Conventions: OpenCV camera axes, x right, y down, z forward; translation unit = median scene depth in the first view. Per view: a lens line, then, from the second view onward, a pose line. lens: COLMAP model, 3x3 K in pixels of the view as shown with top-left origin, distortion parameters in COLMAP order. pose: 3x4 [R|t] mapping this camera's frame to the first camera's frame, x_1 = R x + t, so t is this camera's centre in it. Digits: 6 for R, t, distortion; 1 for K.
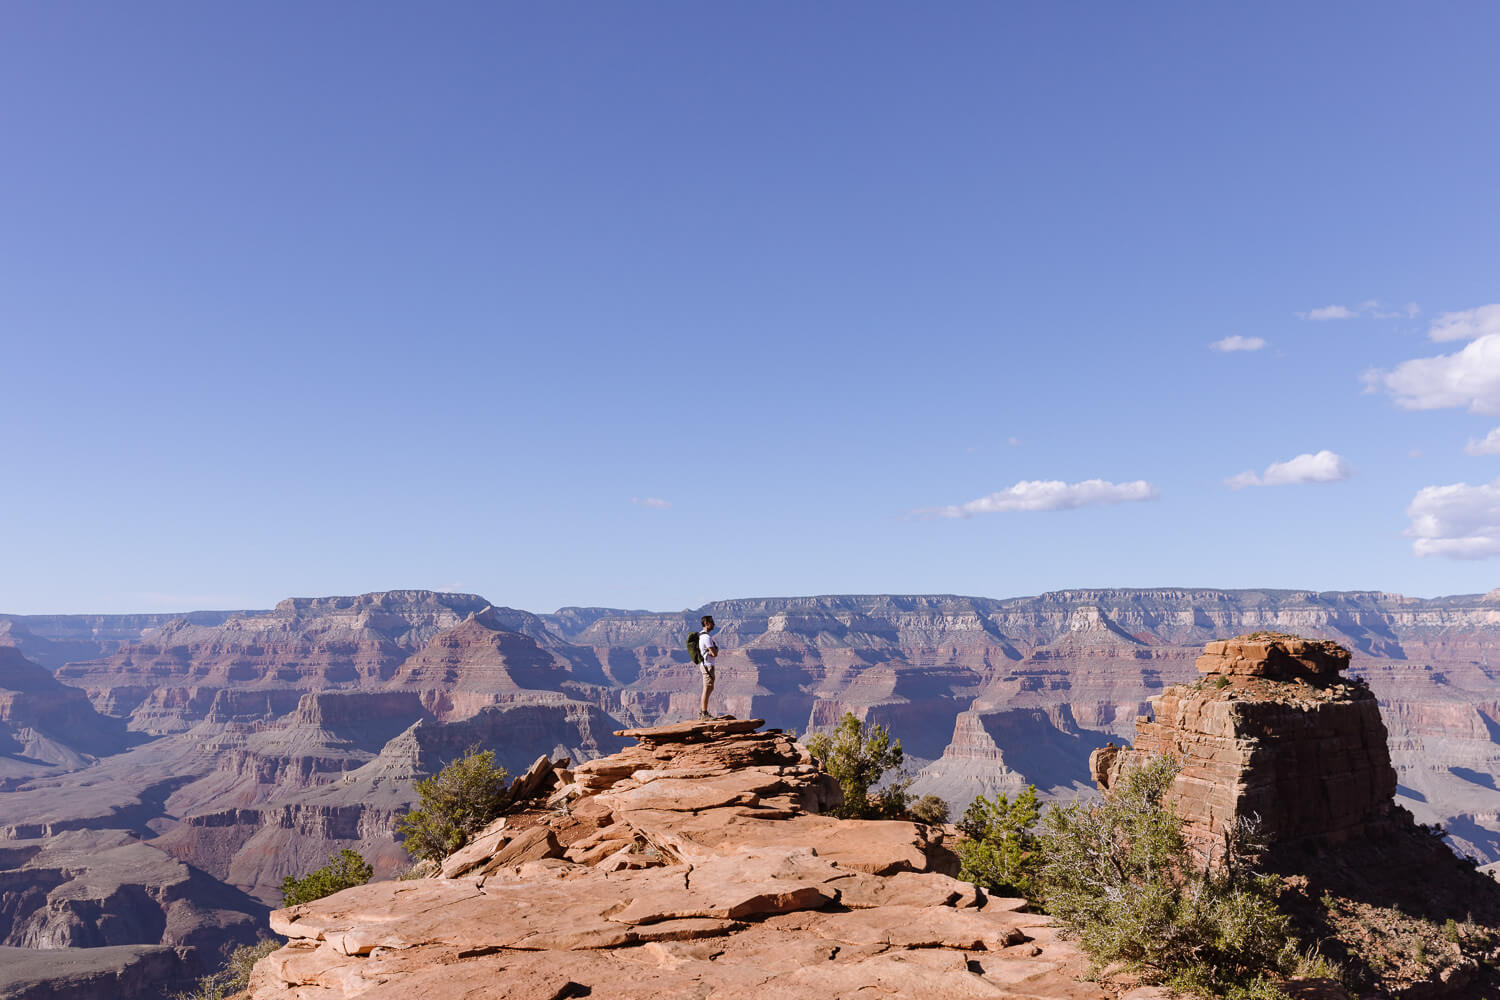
lens RADIAL K [[1681.6, 0, 787.0], [0, 1681.6, 501.6], [0, 0, 1]] dist [-0.006581, 0.028203]
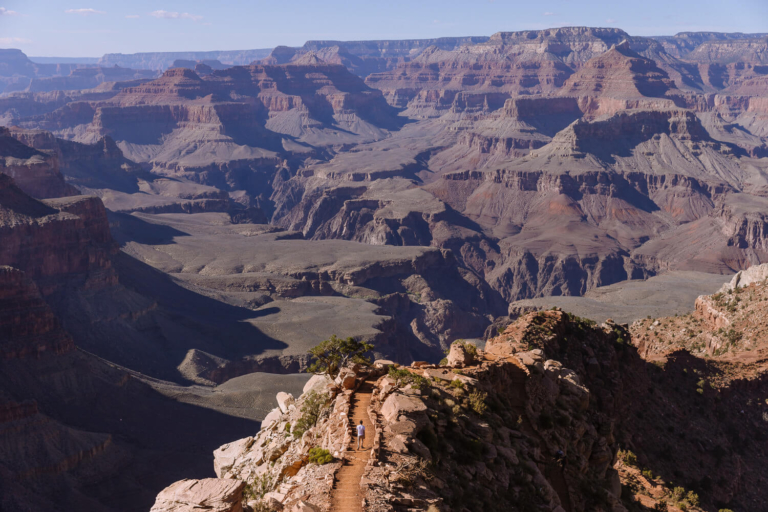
lens RADIAL K [[861.0, 0, 403.0], [0, 861.0, 256.8], [0, 0, 1]] dist [-0.006581, 0.028203]
pose [[0.920194, 0.071431, -0.384890, -0.048779], [0.024123, 0.970995, 0.237879, 0.062898], [0.390718, -0.228179, 0.891781, 0.182823]]
